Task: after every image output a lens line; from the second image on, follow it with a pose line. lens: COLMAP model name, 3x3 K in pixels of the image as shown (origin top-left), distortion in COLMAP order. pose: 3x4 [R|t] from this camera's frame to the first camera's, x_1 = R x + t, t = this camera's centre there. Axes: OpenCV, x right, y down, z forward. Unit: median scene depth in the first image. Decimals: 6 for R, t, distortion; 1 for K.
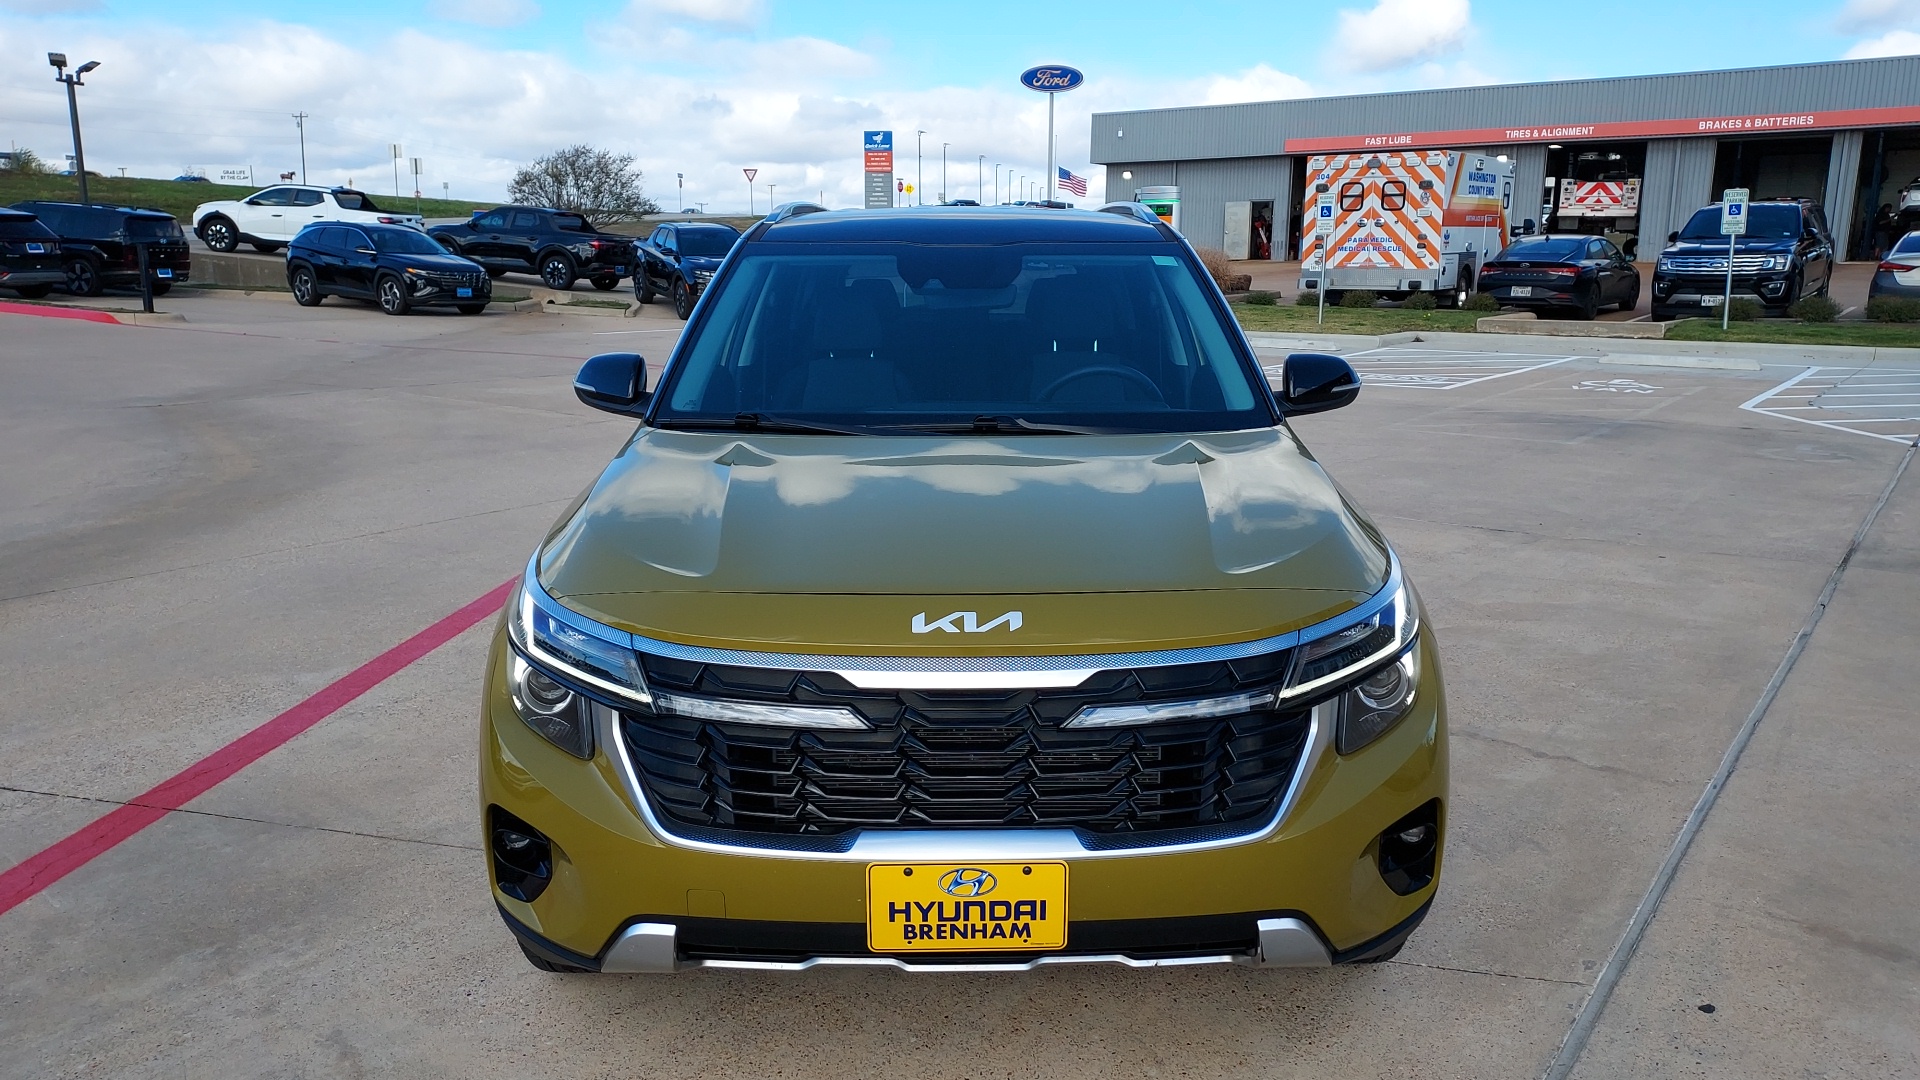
lens RADIAL K [[1390.5, 0, 984.7], [0, 1390.5, 540.3], [0, 0, 1]] dist [-0.003453, 0.037429]
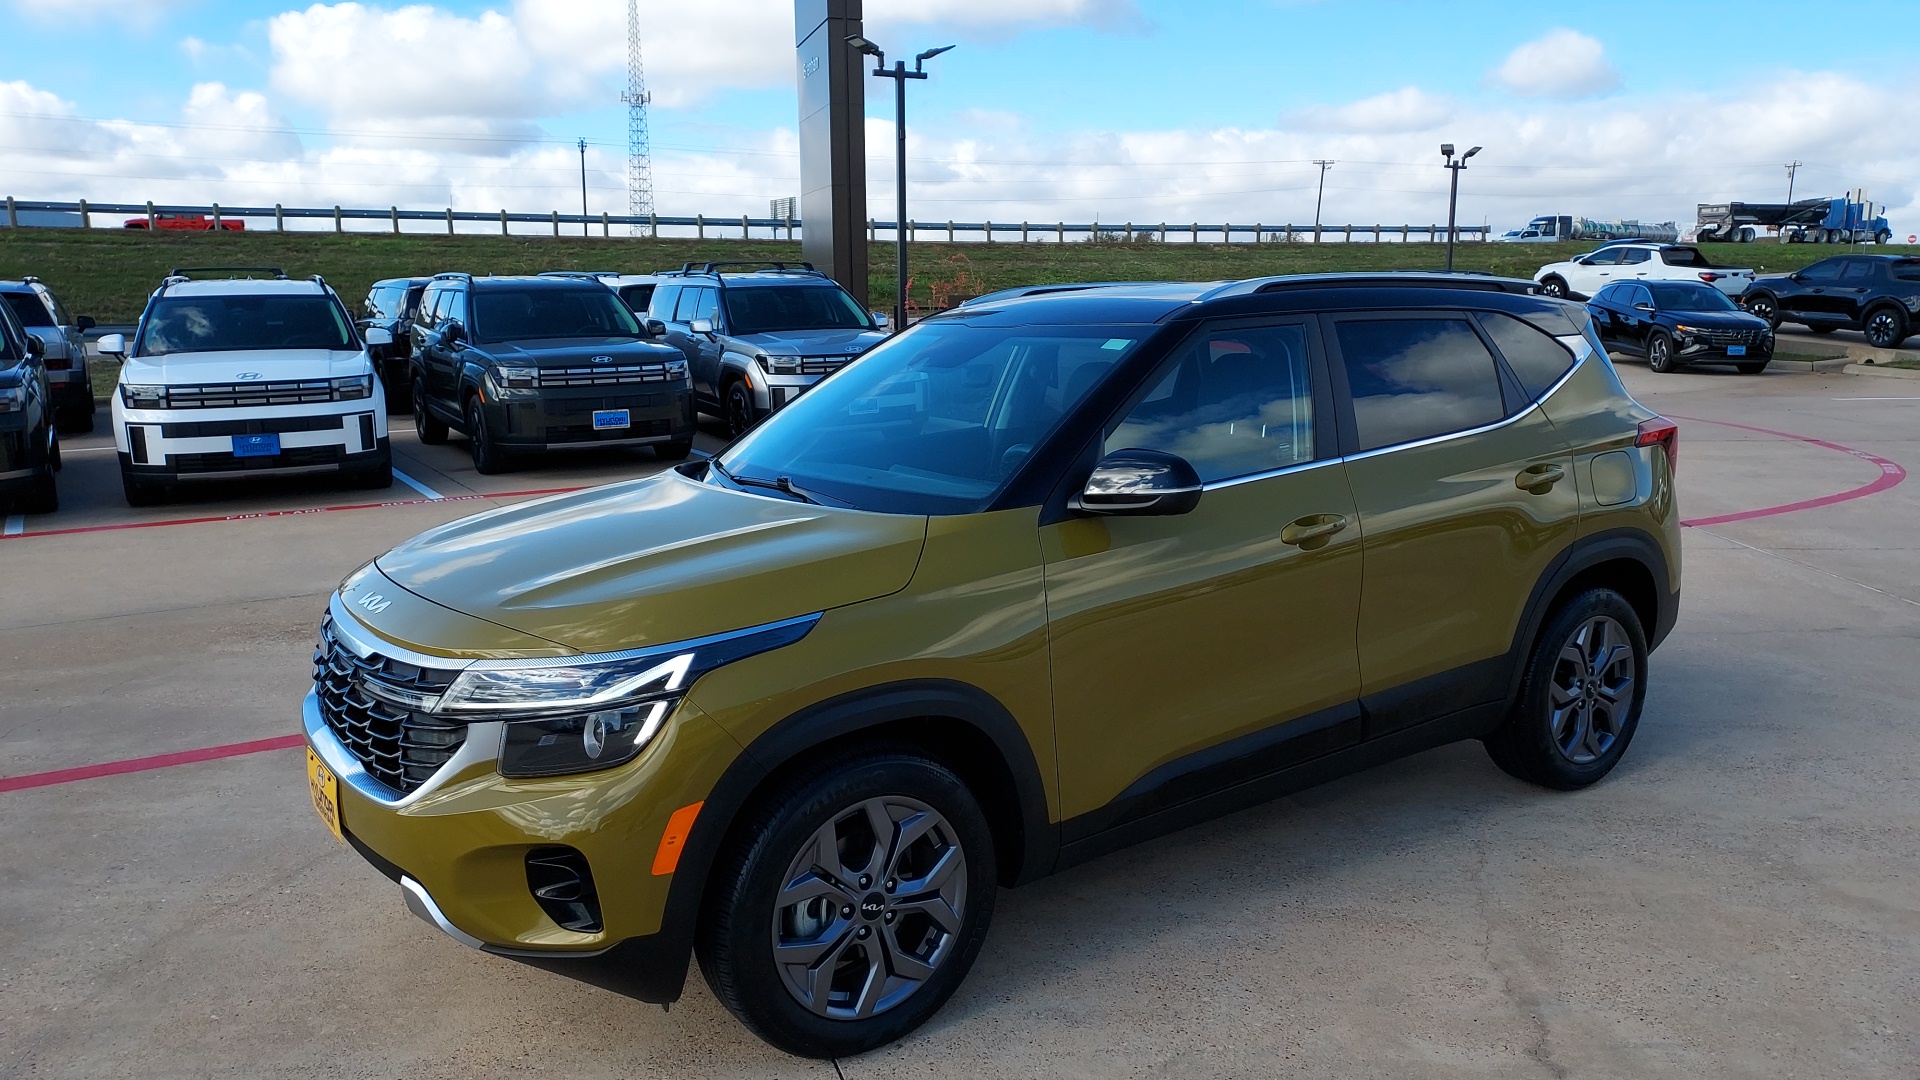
lens RADIAL K [[1390.5, 0, 984.7], [0, 1390.5, 540.3], [0, 0, 1]] dist [-0.003453, 0.037429]
pose [[0.577415, 0.125176, -0.806798, 0.091803], [-0.155136, 0.986995, 0.042105, -0.010126], [0.801577, 0.100852, 0.589325, 0.040839]]
